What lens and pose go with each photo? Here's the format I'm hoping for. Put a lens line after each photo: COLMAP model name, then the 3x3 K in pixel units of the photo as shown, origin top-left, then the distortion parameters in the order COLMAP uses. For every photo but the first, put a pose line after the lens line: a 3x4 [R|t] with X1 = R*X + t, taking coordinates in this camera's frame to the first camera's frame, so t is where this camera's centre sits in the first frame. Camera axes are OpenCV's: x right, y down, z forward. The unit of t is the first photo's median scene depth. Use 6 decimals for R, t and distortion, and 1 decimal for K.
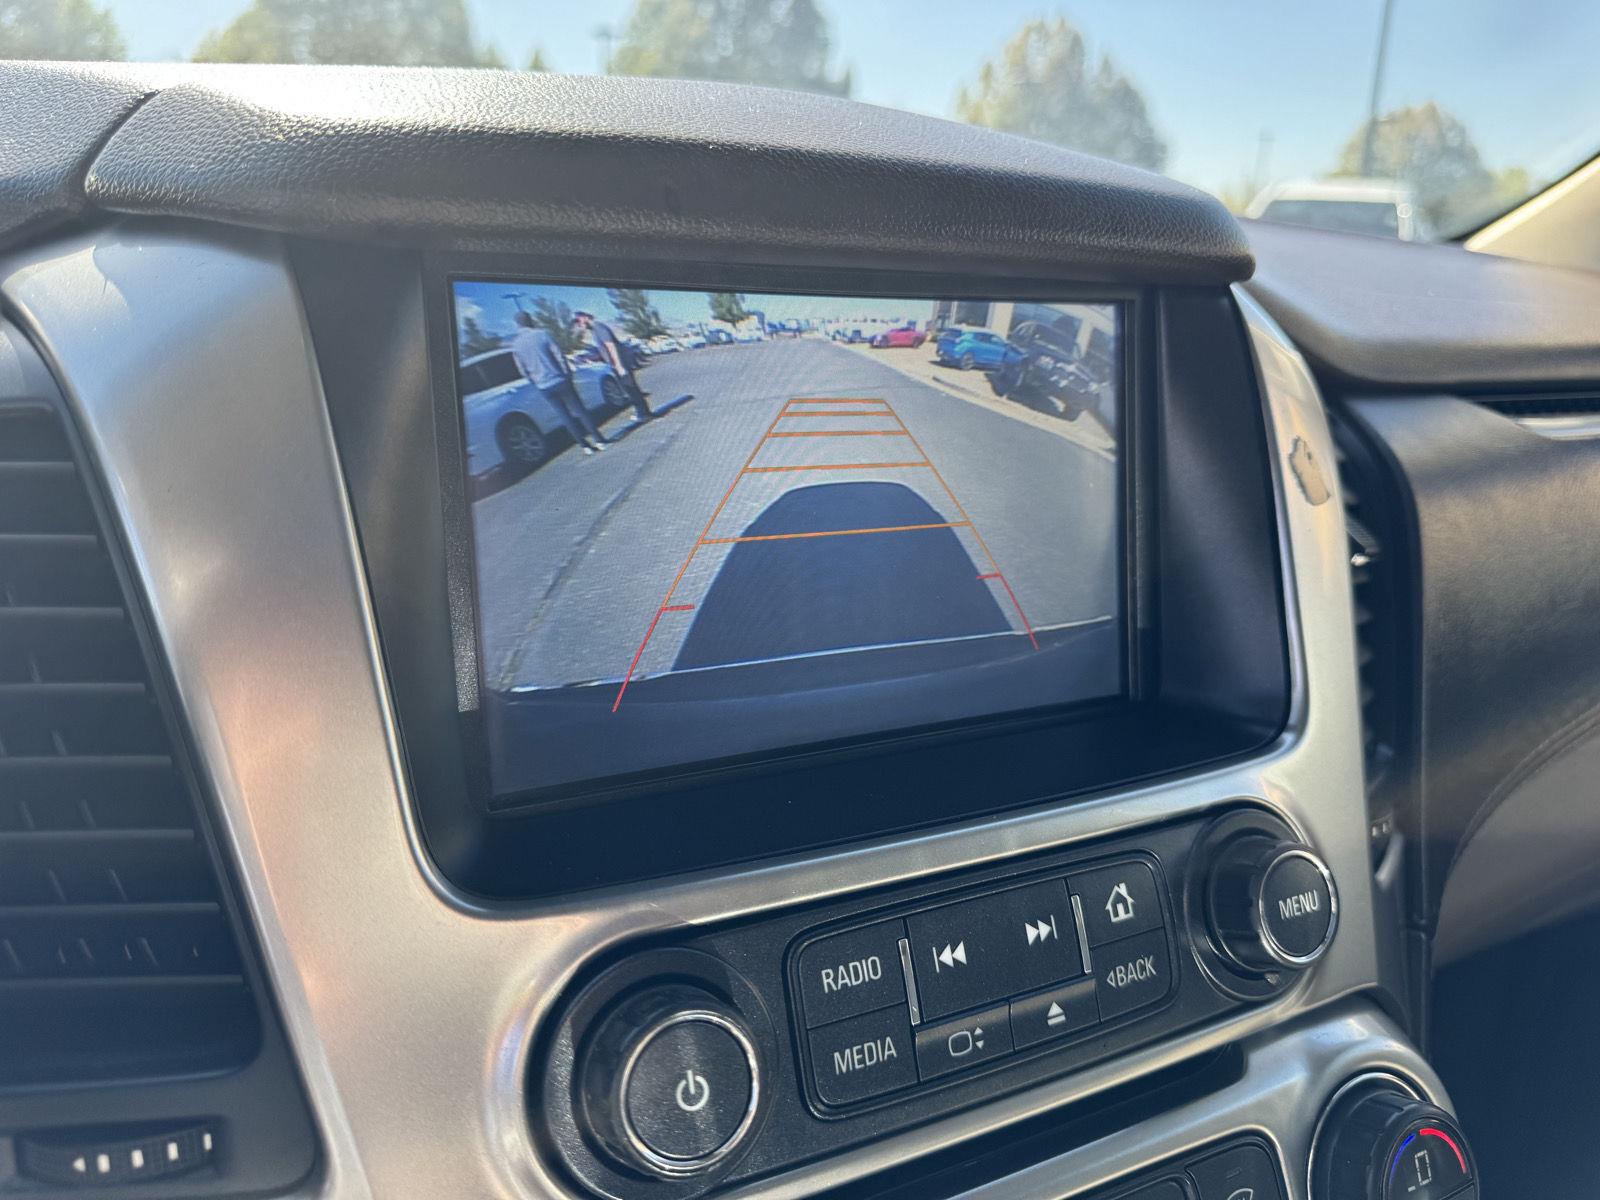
lens RADIAL K [[1355.1, 0, 797.9], [0, 1355.1, 549.8], [0, 0, 1]] dist [-0.030755, 0.001933]
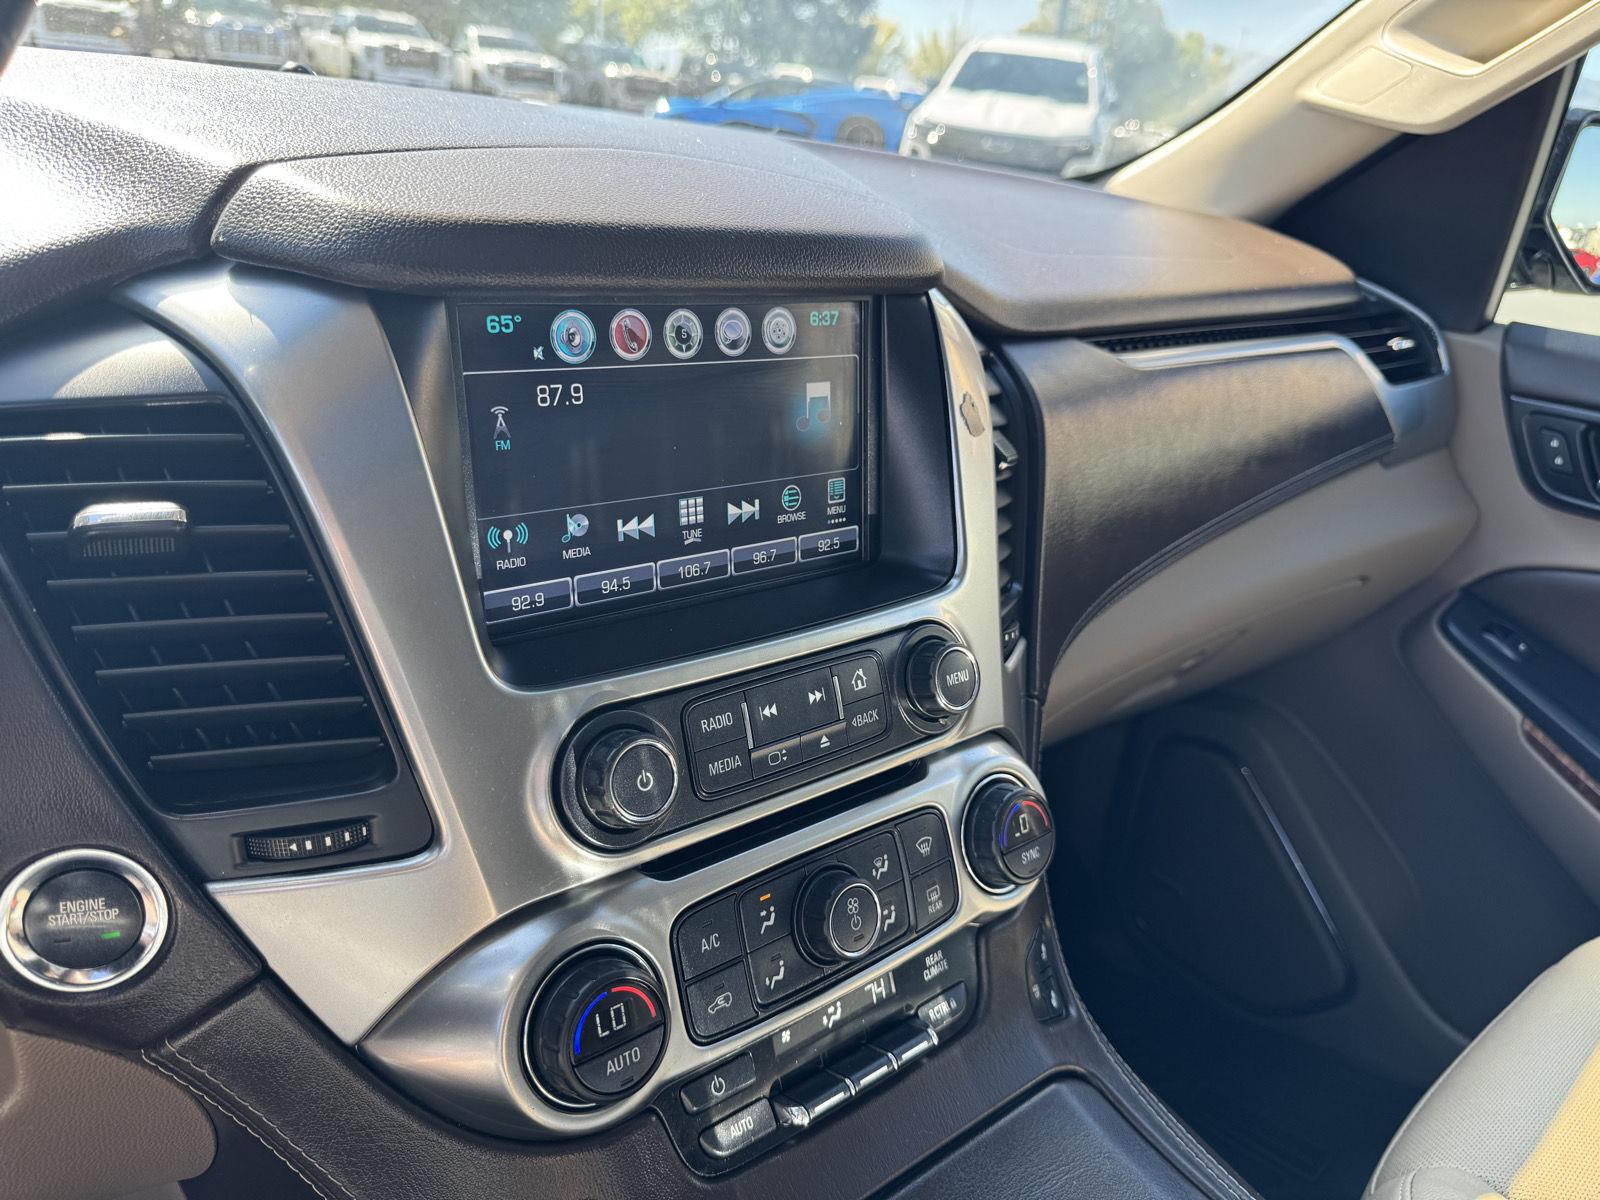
lens RADIAL K [[1373.6, 0, 797.7], [0, 1373.6, 603.7], [0, 0, 1]] dist [0.160781, -0.314594]
pose [[0.976107, -0.032052, 0.214914, -0.205562], [-0.001841, 0.987805, 0.155682, -0.106207], [-0.217283, -0.152358, 0.964145, -0.644115]]
